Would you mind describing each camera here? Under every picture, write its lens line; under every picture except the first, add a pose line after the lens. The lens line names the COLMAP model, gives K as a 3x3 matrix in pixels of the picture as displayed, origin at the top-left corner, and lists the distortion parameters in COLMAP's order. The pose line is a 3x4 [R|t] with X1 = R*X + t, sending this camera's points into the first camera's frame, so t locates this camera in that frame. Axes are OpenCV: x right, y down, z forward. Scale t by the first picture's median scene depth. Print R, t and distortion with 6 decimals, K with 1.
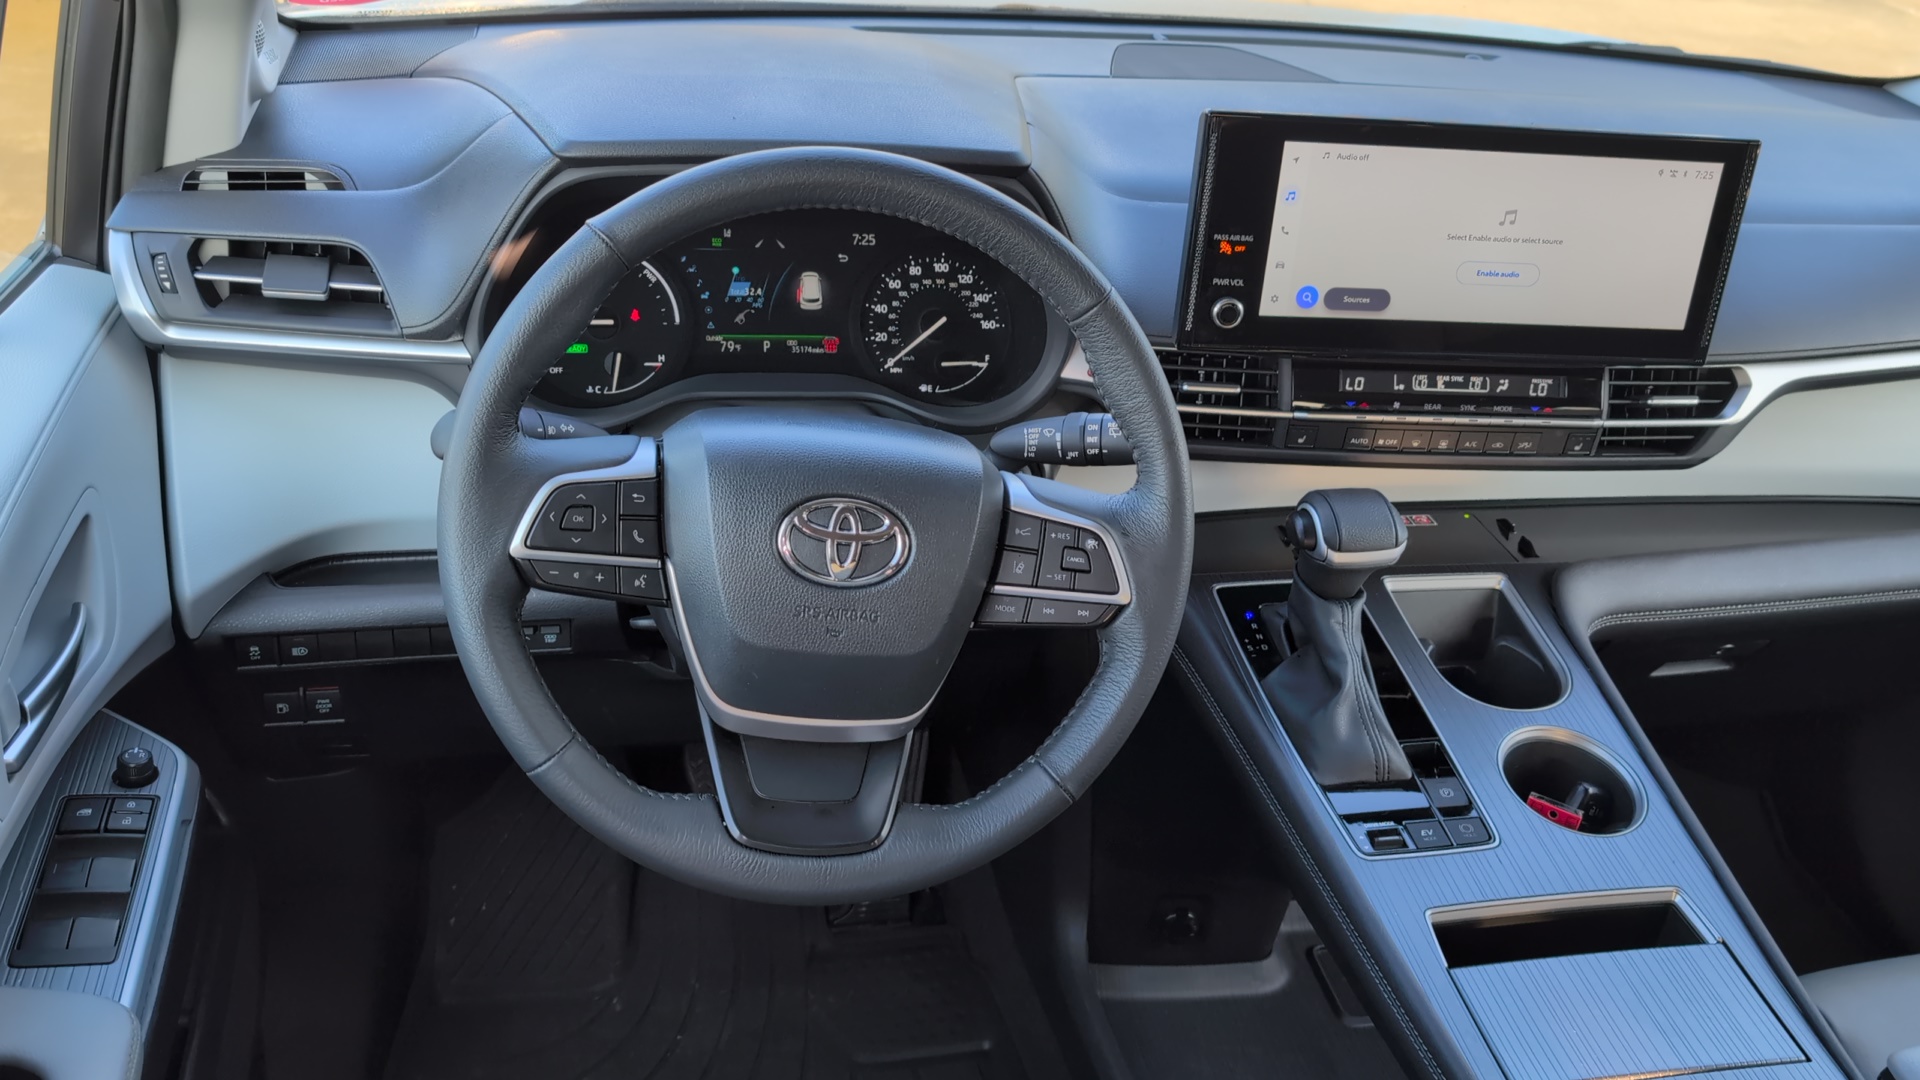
lens RADIAL K [[1600.2, 0, 963.5], [0, 1600.2, 546.8], [0, 0, 1]] dist [0.066598, -0.188204]
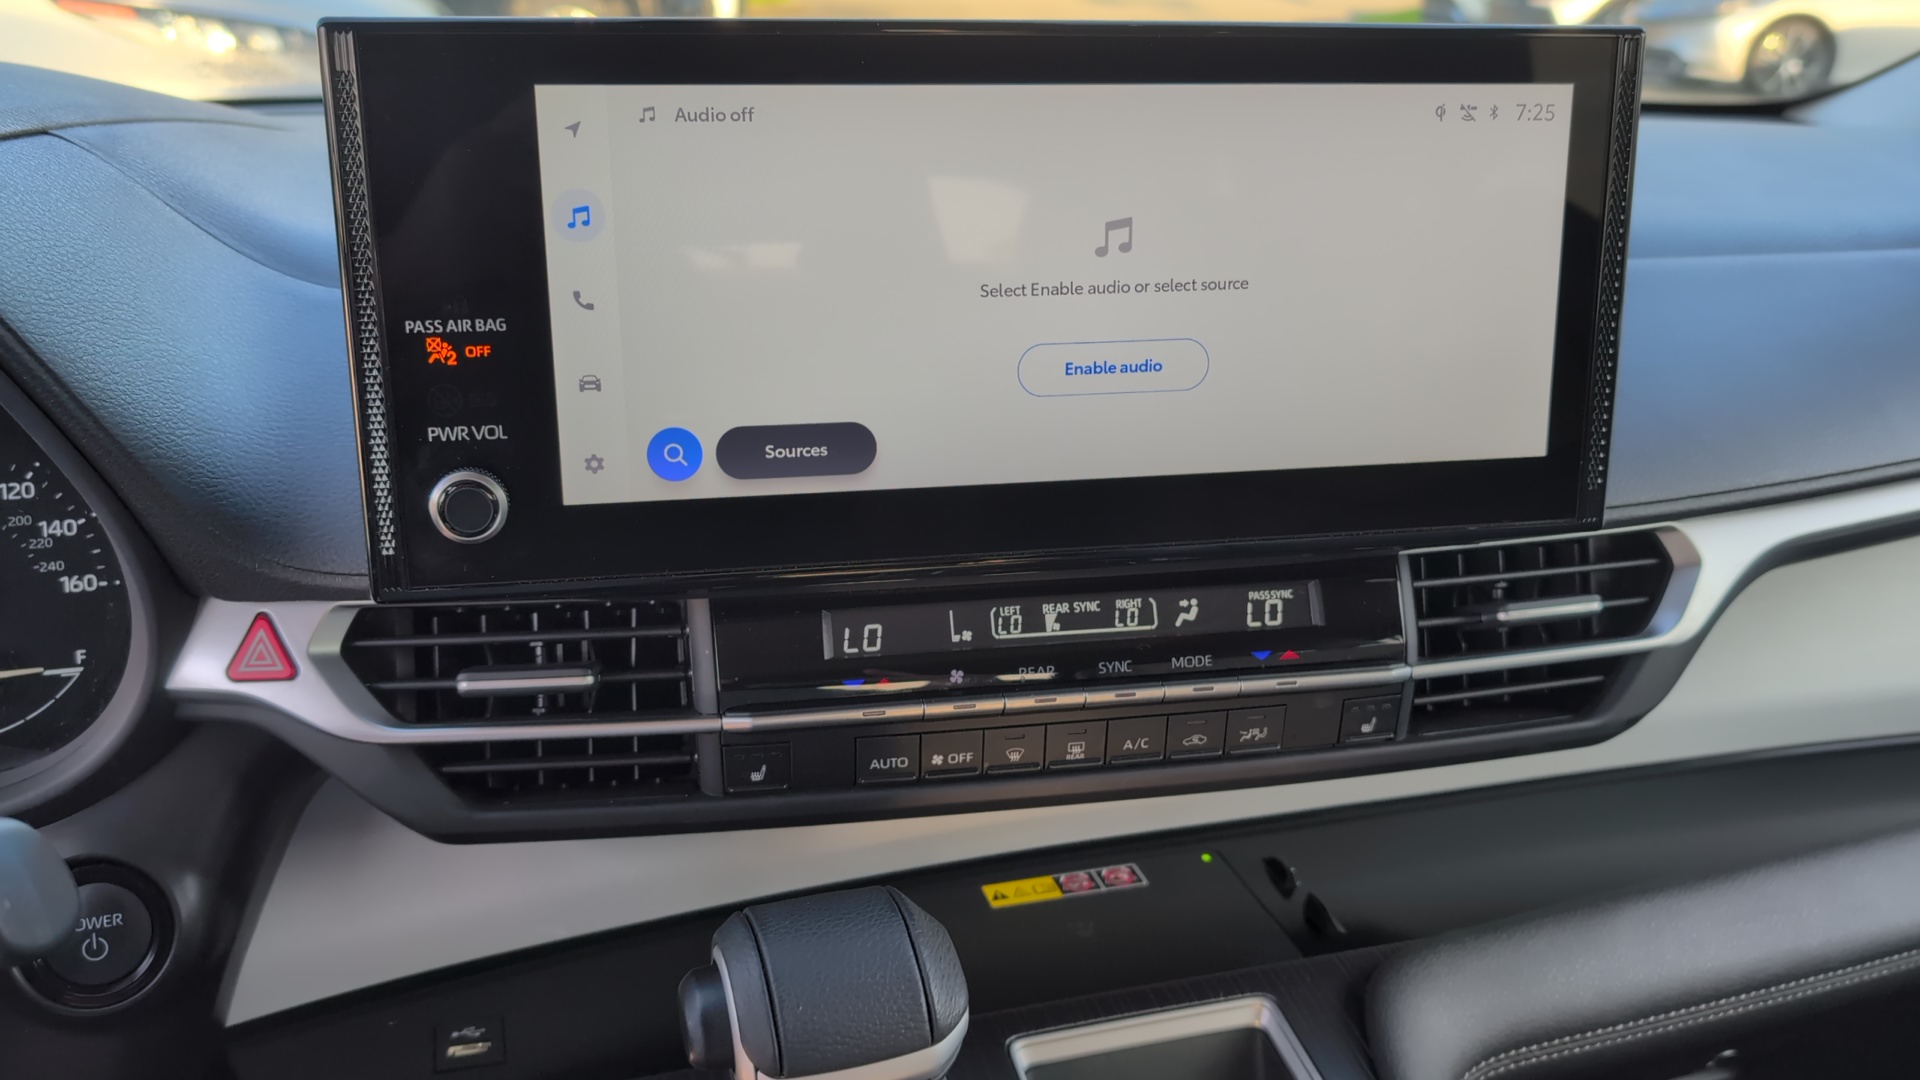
lens RADIAL K [[1641.5, 0, 949.1], [0, 1641.5, 531.2], [0, 0, 1]] dist [0.011127, -0.007595]
pose [[0.994006, -0.091652, 0.059601, 0.241491], [0.100039, 0.982405, -0.157711, -0.055375], [-0.044097, 0.162728, 0.985685, 0.533402]]
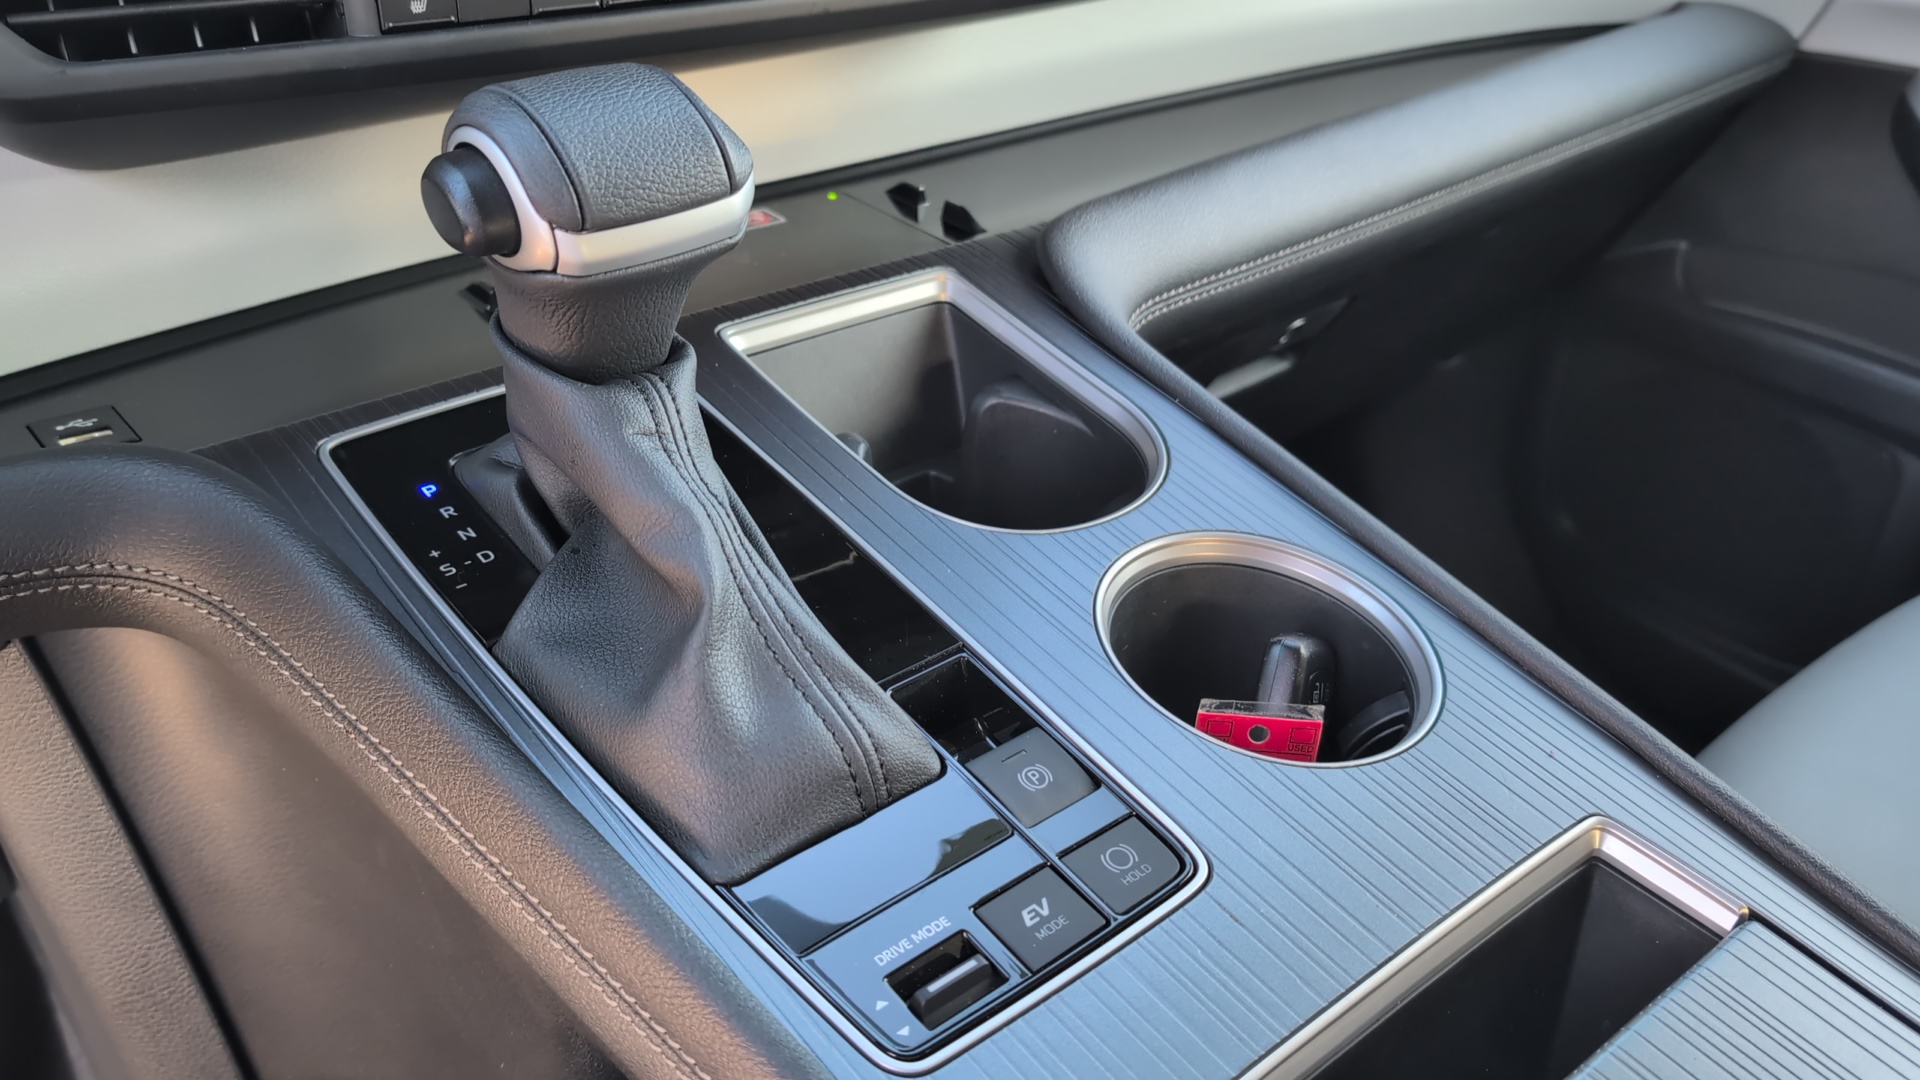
lens RADIAL K [[1641.5, 0, 949.1], [0, 1641.5, 531.2], [0, 0, 1]] dist [0.011127, -0.007595]
pose [[0.881000, -0.287033, 0.376099, 0.138952], [0.268600, 0.957854, 0.101832, 0.046519], [-0.389477, 0.011306, 0.920967, 0.592785]]
